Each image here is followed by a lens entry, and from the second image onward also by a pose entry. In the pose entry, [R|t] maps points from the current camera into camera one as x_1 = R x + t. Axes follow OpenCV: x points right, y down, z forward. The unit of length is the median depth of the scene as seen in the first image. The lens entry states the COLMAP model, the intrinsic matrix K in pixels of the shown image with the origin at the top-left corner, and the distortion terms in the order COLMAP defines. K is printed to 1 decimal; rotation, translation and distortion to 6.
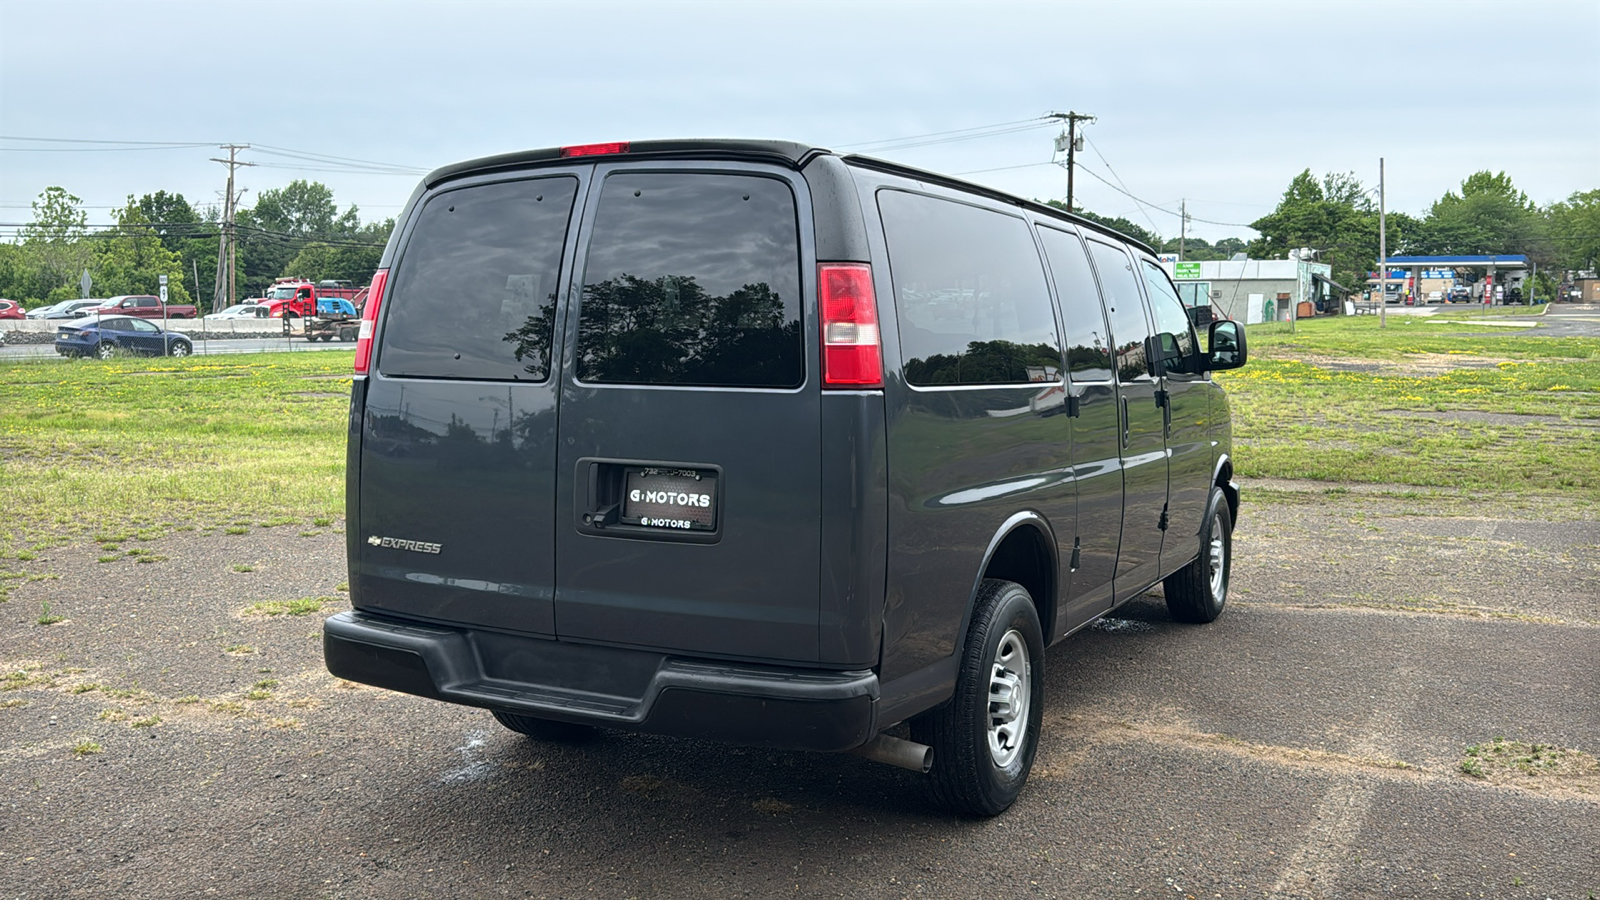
lens RADIAL K [[1380.7, 0, 804.1], [0, 1380.7, 445.0], [0, 0, 1]] dist [0.134366, -0.228667]
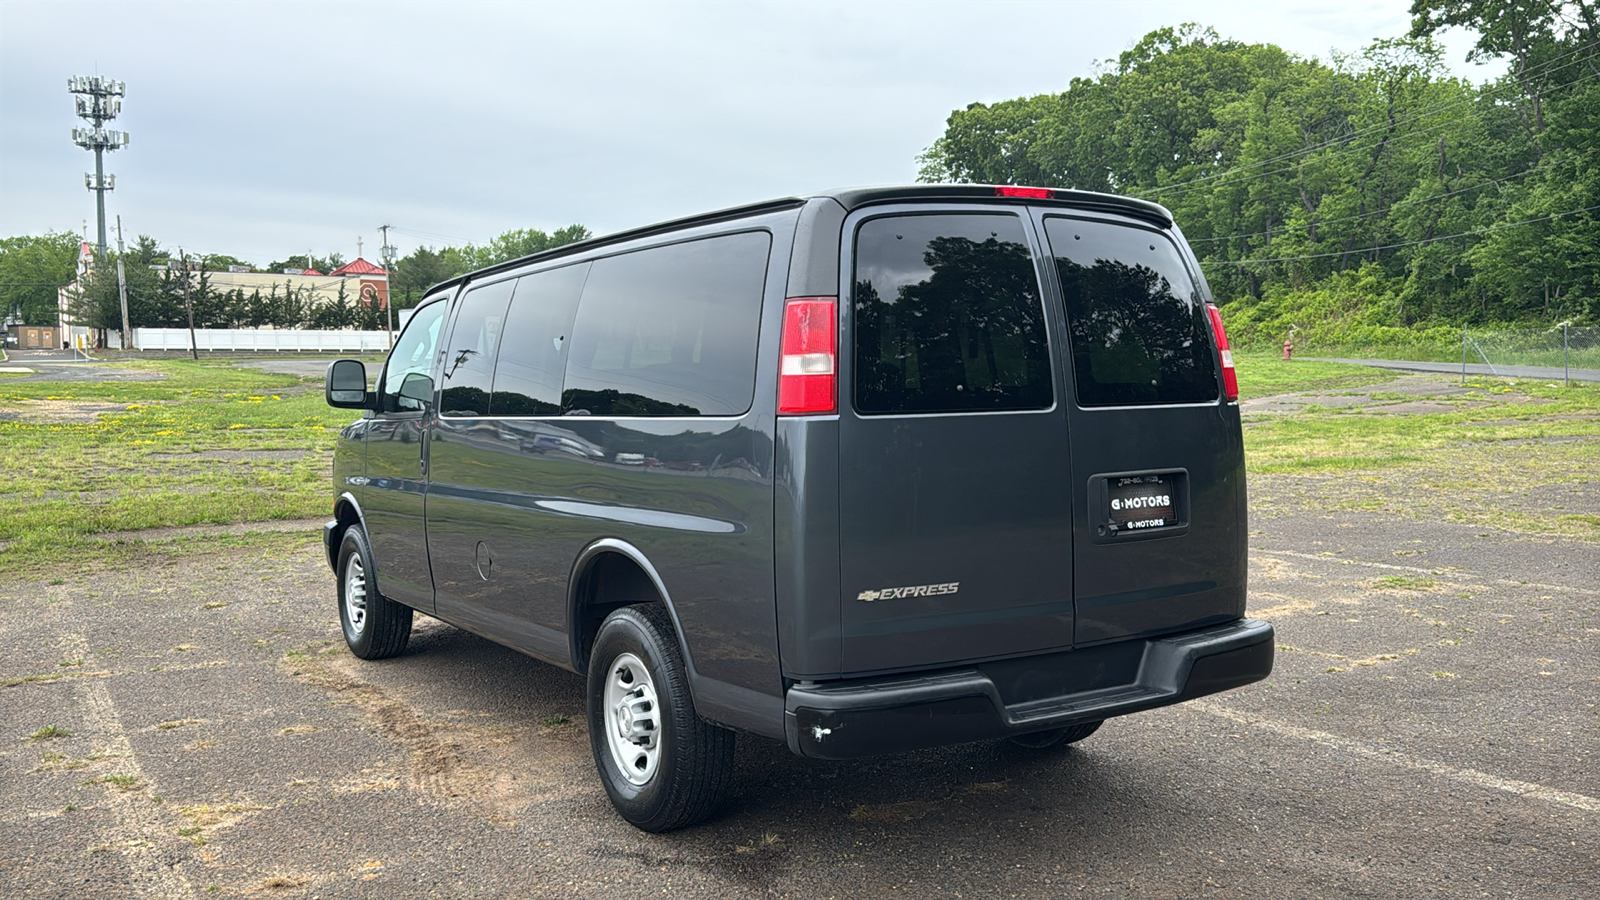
lens RADIAL K [[1380.7, 0, 787.9], [0, 1380.7, 456.1], [0, 0, 1]] dist [0.134366, -0.228667]
pose [[0.504963, -0.066289, 0.860592, -1.225310], [0.087631, 0.995832, 0.025288, -0.054767], [-0.858681, 0.062645, 0.508667, 0.647891]]
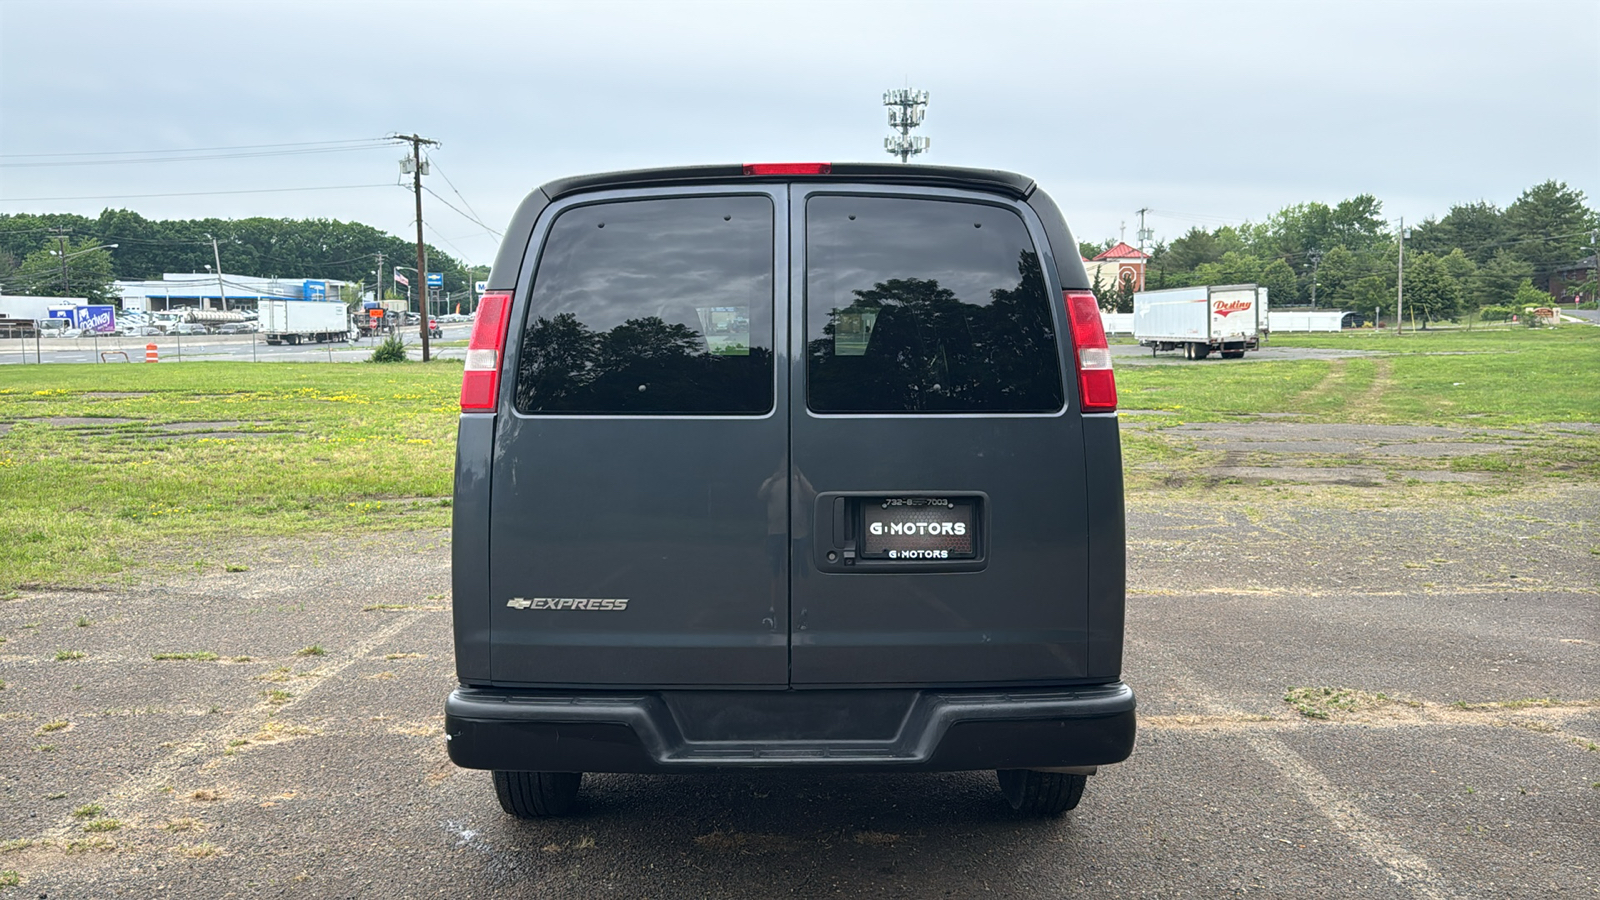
lens RADIAL K [[1380.7, 0, 795.1], [0, 1380.7, 445.7], [0, 0, 1]] dist [0.134366, -0.228667]
pose [[0.882418, -0.037531, 0.468967, -0.620091], [0.046102, 0.998914, -0.006805, -0.017267], [-0.468203, 0.027626, 0.883189, 0.171829]]
